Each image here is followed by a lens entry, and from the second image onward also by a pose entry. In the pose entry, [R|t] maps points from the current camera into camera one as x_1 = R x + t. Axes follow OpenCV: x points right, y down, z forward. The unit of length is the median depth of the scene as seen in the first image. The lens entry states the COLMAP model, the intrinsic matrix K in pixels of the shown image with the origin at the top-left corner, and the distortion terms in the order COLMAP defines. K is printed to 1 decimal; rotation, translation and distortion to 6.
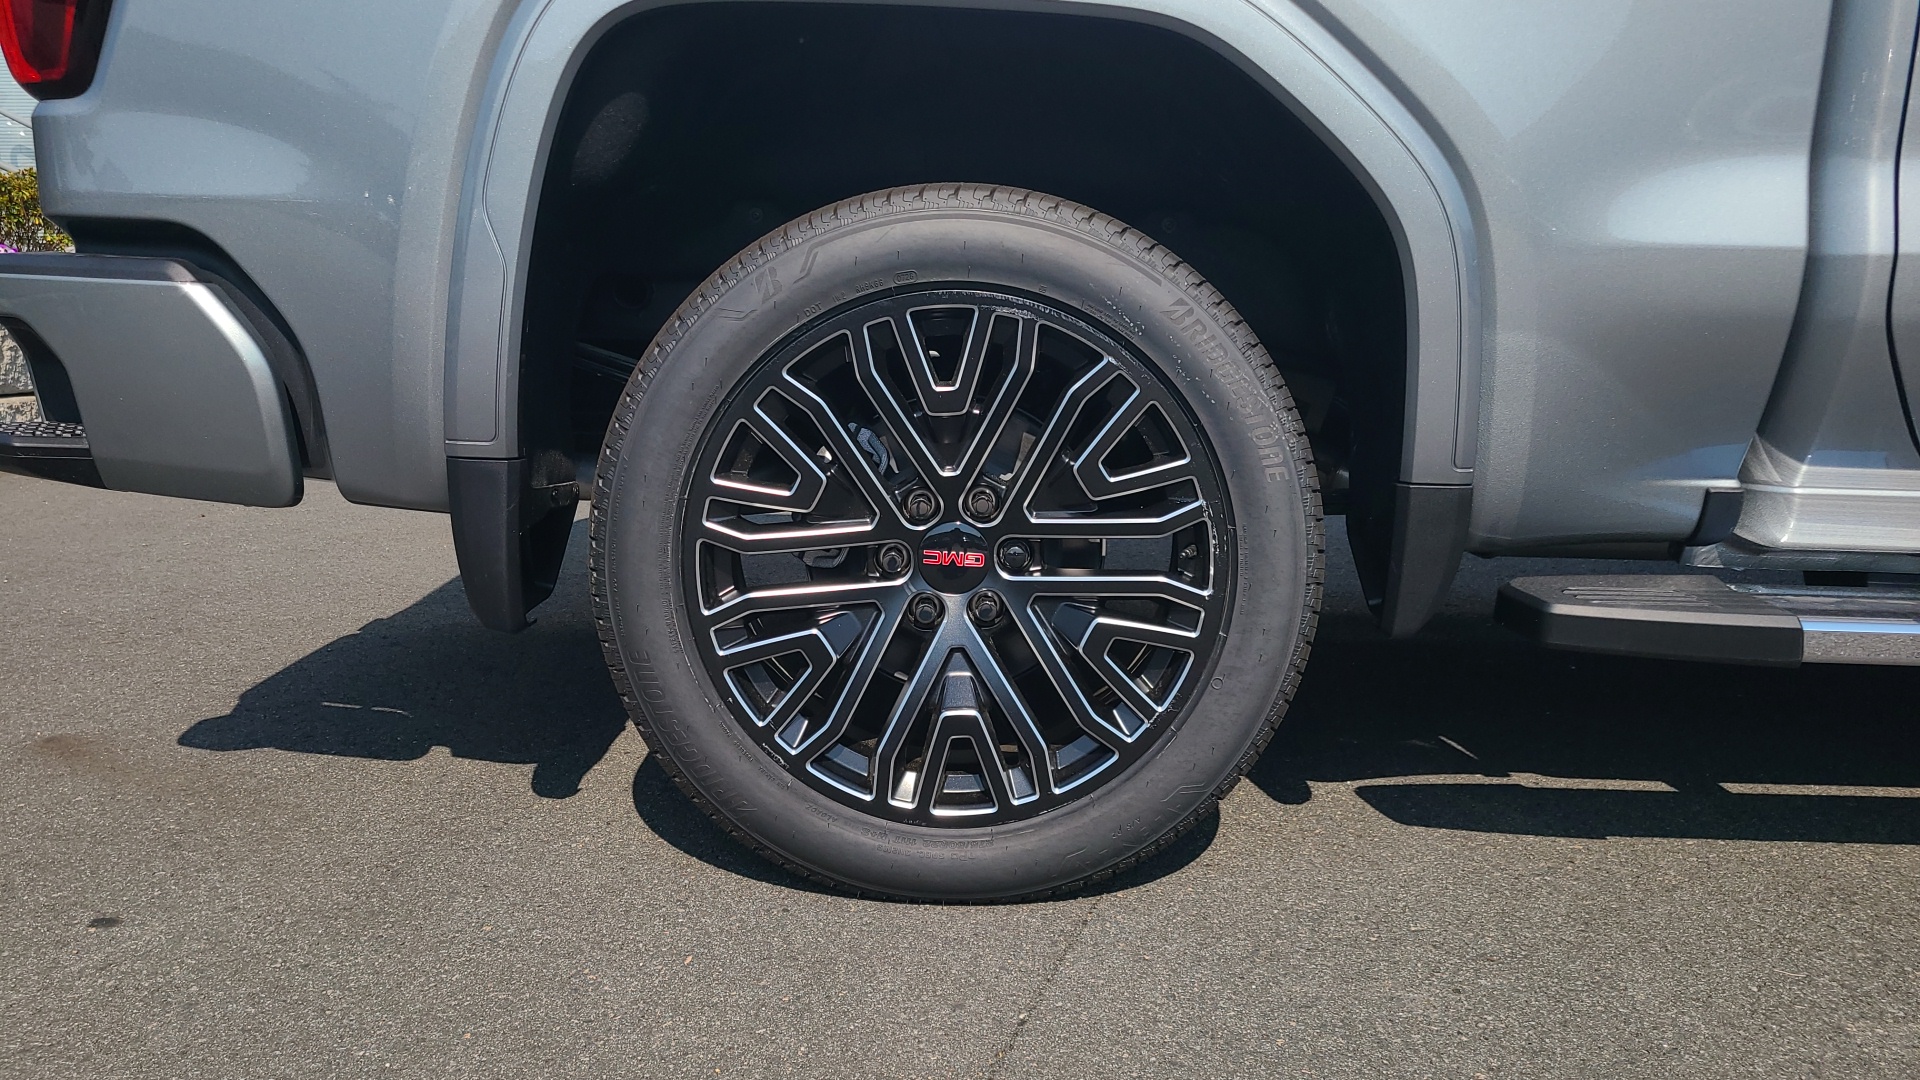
lens RADIAL K [[1451.3, 0, 932.4], [0, 1451.3, 543.6], [0, 0, 1]] dist [0.067112, -0.042244]
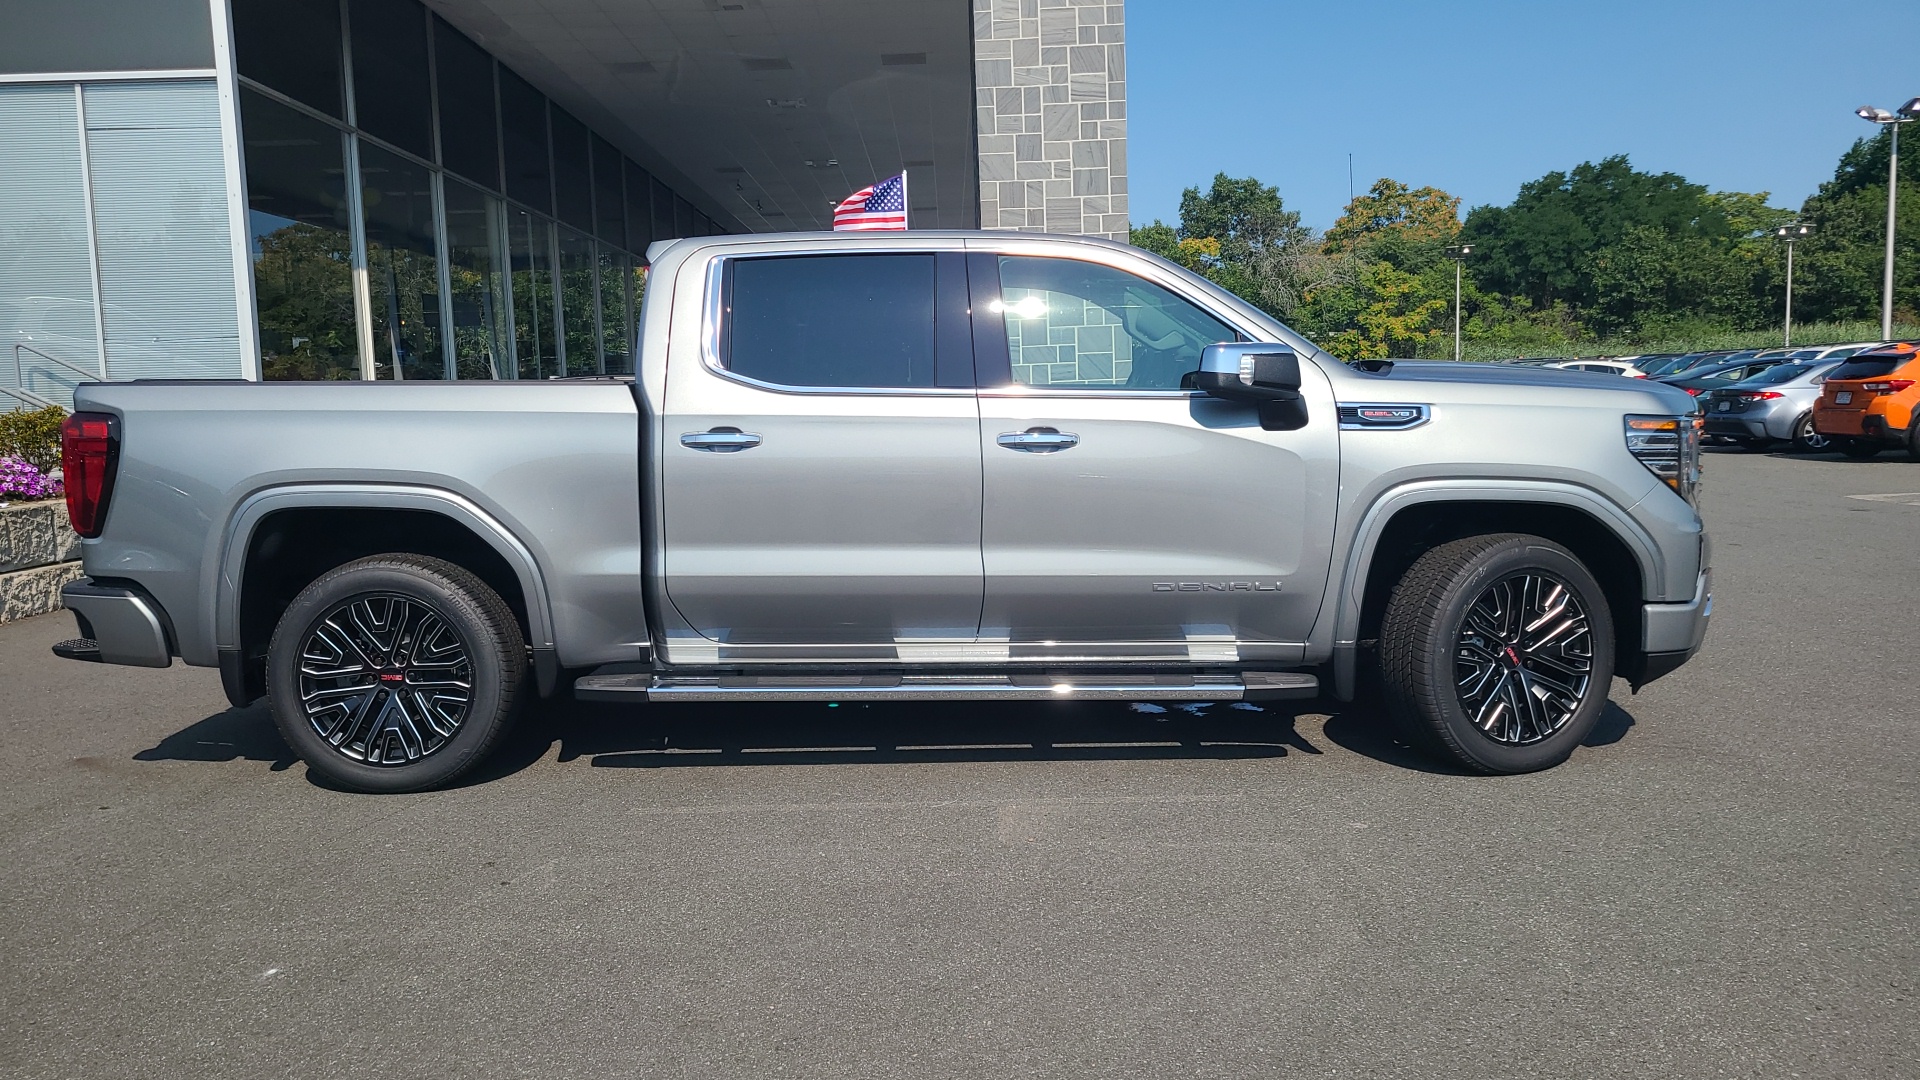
lens RADIAL K [[1451.3, 0, 932.4], [0, 1451.3, 543.6], [0, 0, 1]] dist [0.067112, -0.042244]
pose [[0.999514, -0.030300, 0.007390, 1.125388], [0.030621, 0.998376, -0.048040, -0.086908], [-0.005923, 0.048243, 0.998818, -2.051903]]
